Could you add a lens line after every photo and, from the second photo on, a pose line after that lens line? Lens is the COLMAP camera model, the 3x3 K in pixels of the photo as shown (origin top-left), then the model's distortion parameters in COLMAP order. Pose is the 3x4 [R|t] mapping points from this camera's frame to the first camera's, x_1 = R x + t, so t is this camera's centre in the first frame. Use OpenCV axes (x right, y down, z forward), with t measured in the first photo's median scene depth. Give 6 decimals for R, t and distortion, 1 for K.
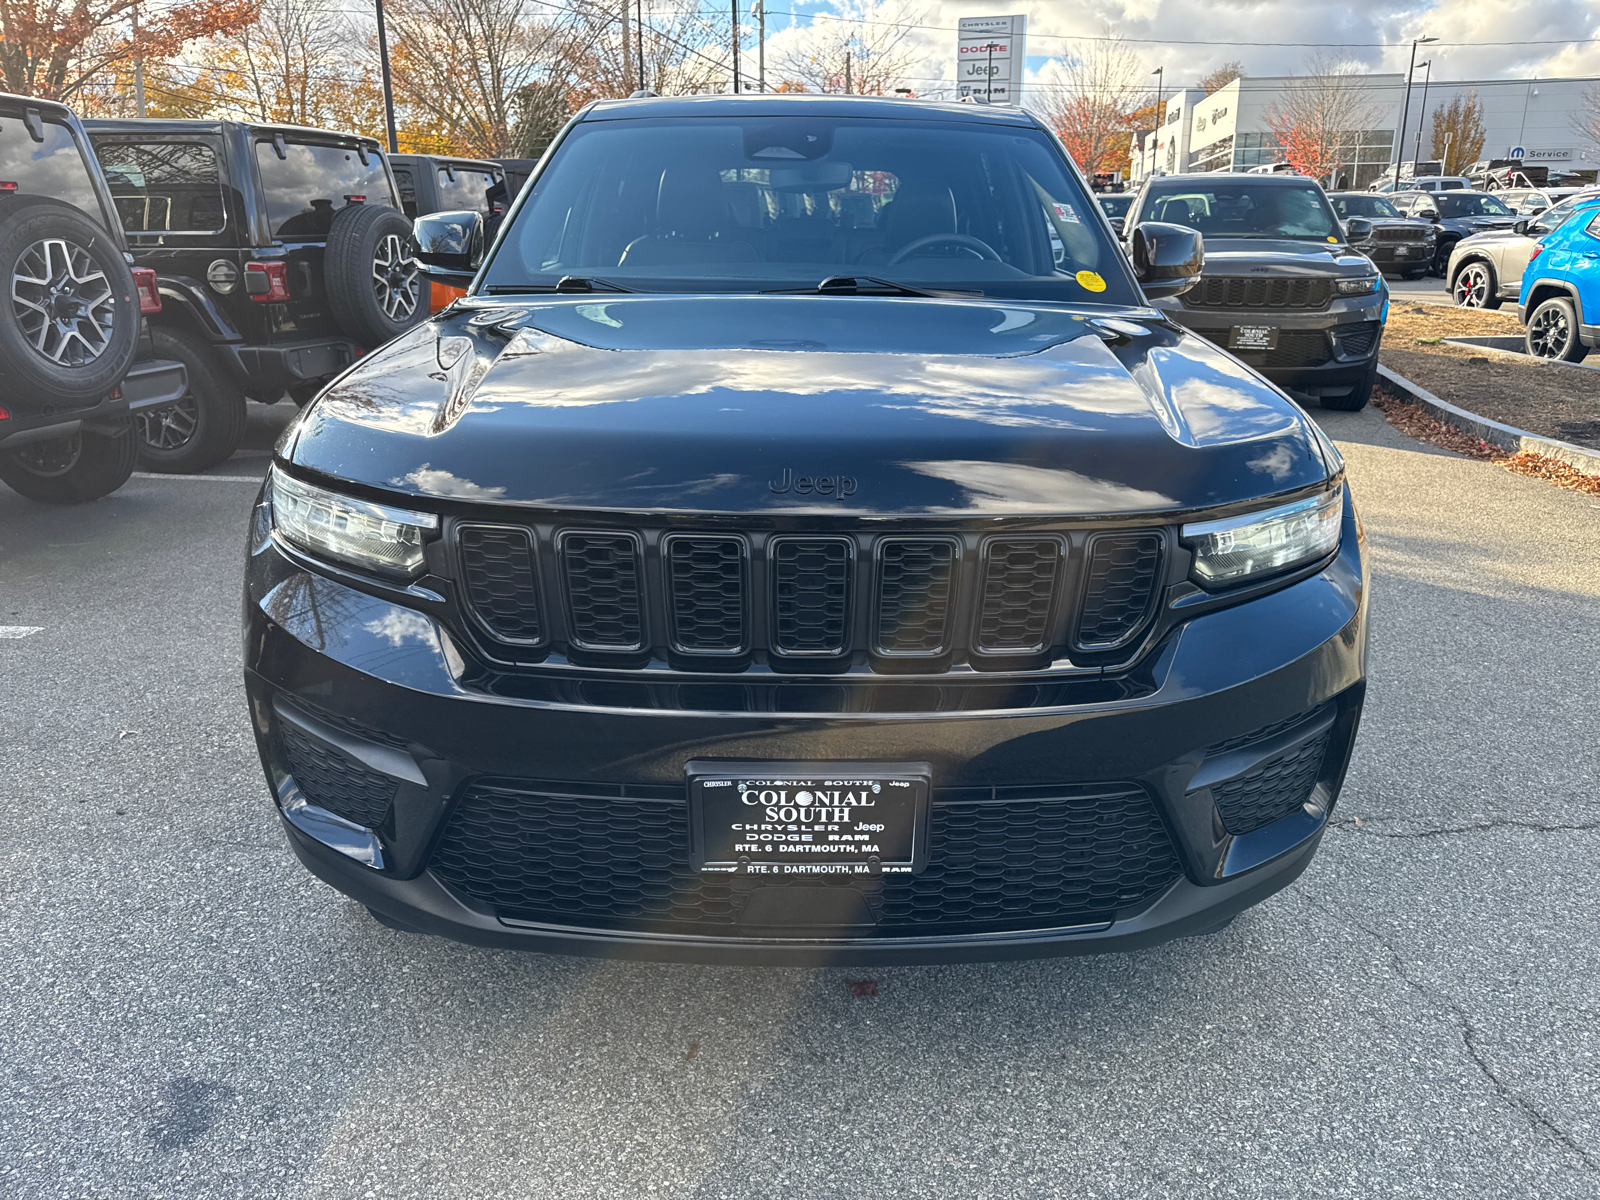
lens RADIAL K [[1126.3, 0, 805.1], [0, 1126.3, 603.8], [0, 0, 1]] dist [0.083962, -0.080712]
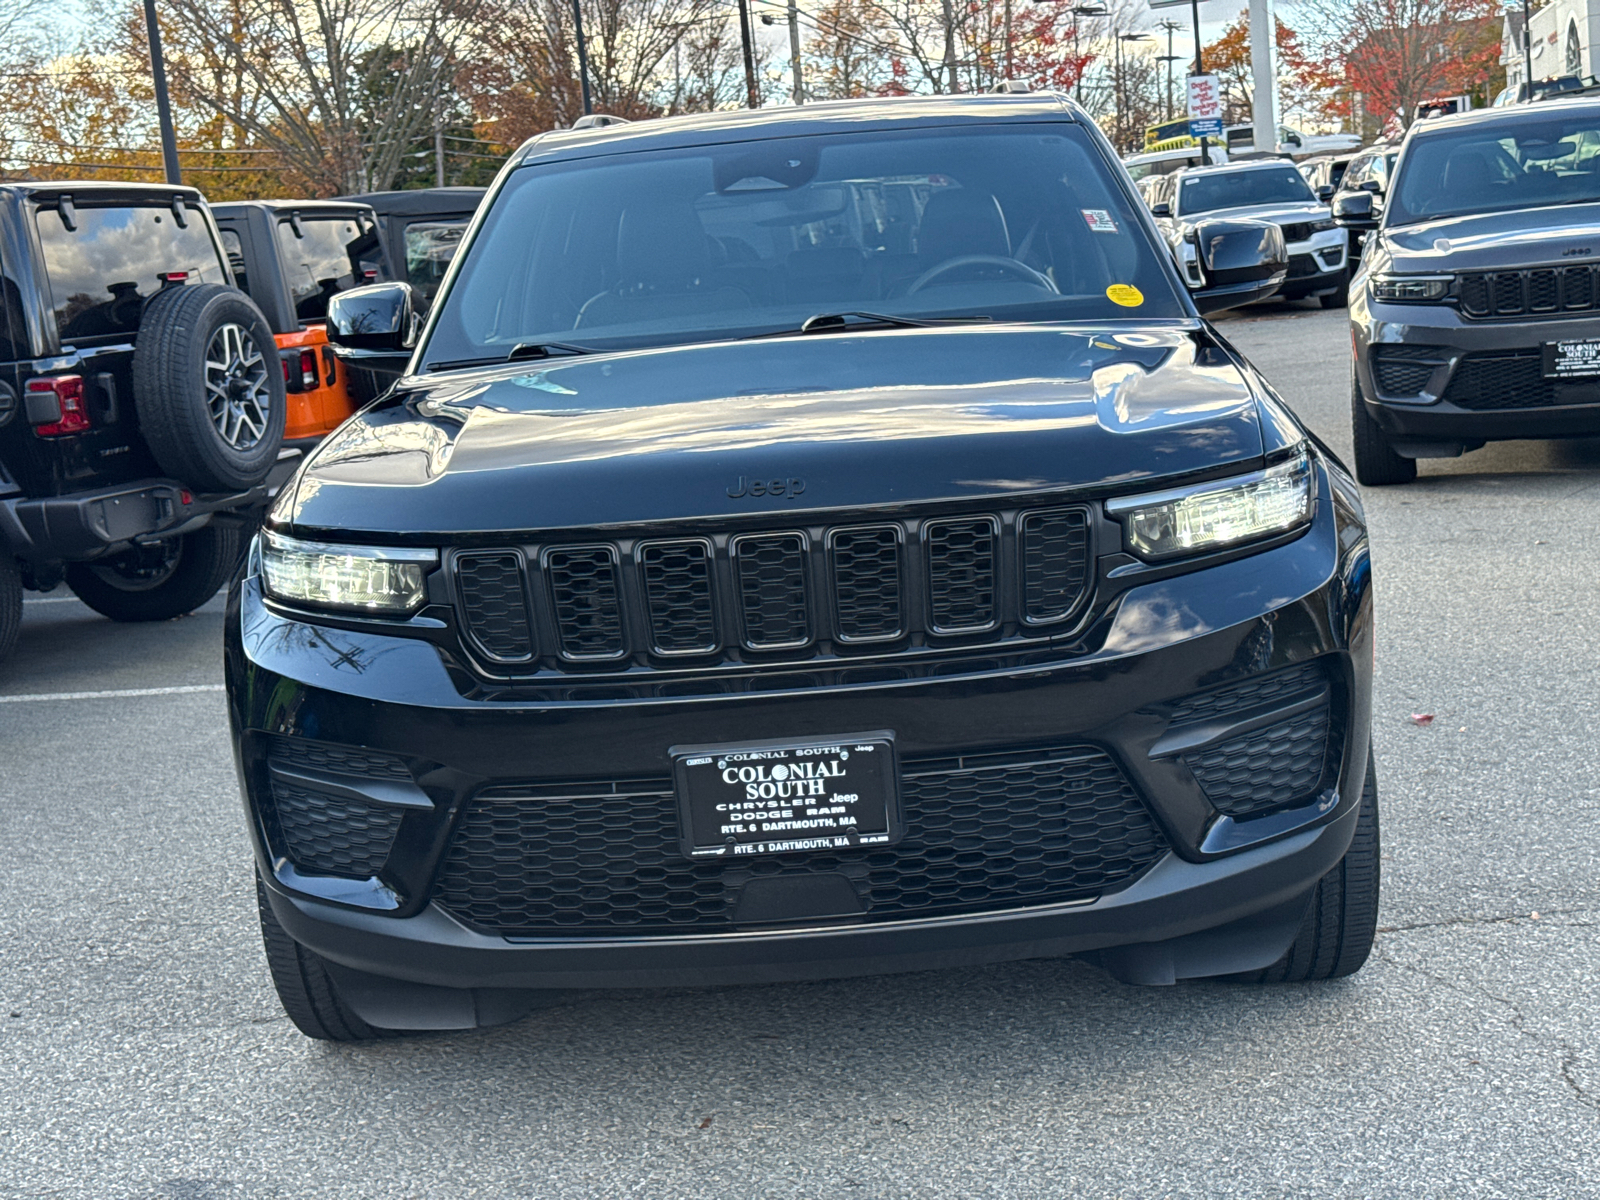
lens RADIAL K [[2316.1, 0, 845.6], [0, 2316.1, 599.0], [0, 0, 1]] dist [0.149875, 0.116615]
pose [[0.995443, -0.085137, -0.042943, 0.154869], [0.076585, 0.982139, -0.171864, 0.356955], [0.056808, 0.167792, 0.984184, -1.100726]]
